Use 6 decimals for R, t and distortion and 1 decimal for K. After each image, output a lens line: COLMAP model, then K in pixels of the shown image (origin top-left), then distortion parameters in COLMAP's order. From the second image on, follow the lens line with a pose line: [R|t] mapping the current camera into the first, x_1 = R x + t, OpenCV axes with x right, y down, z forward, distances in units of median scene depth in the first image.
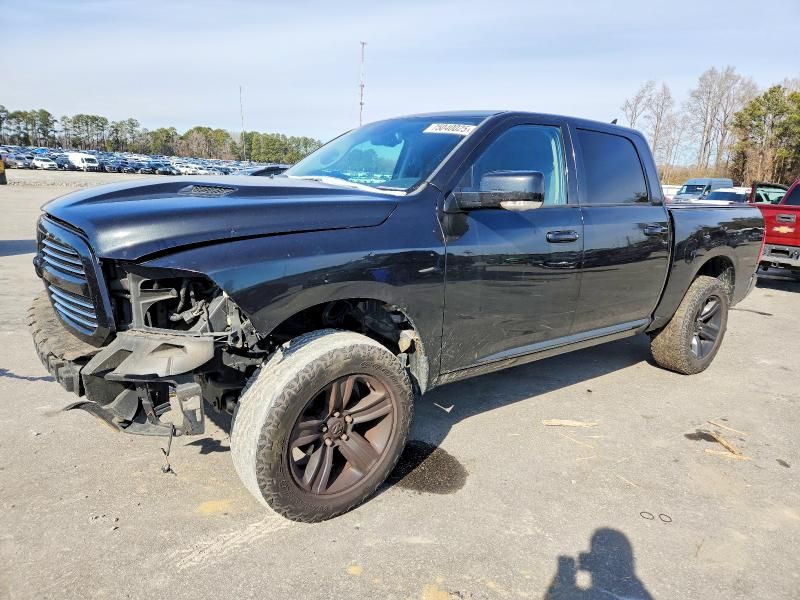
lens RADIAL K [[683.7, 0, 400.0], [0, 683.7, 300.0], [0, 0, 1]] dist [-0.007317, -0.004911]
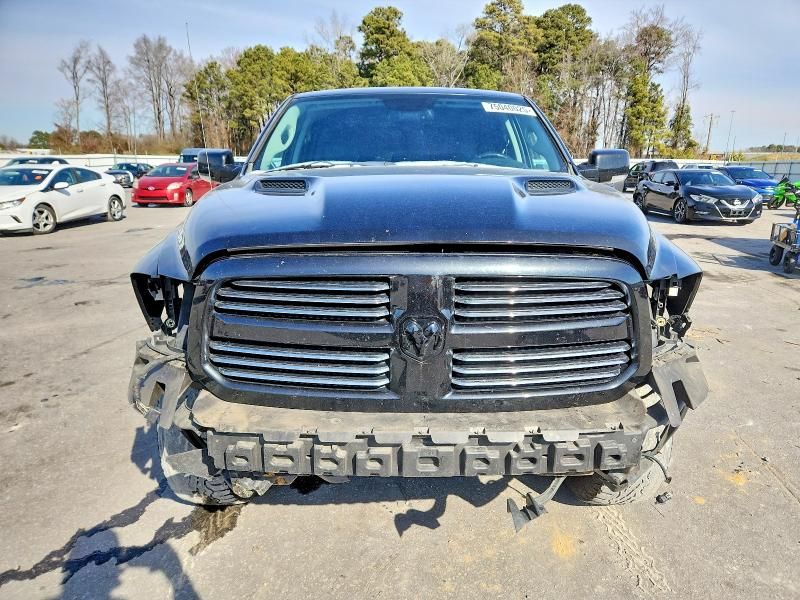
lens RADIAL K [[683.7, 0, 400.0], [0, 683.7, 300.0], [0, 0, 1]] dist [-0.007317, -0.004911]
pose [[0.582222, -0.170825, 0.794881, -0.184588], [0.132620, 0.984538, 0.114444, -0.025245], [-0.802140, 0.038786, 0.595875, 0.123066]]
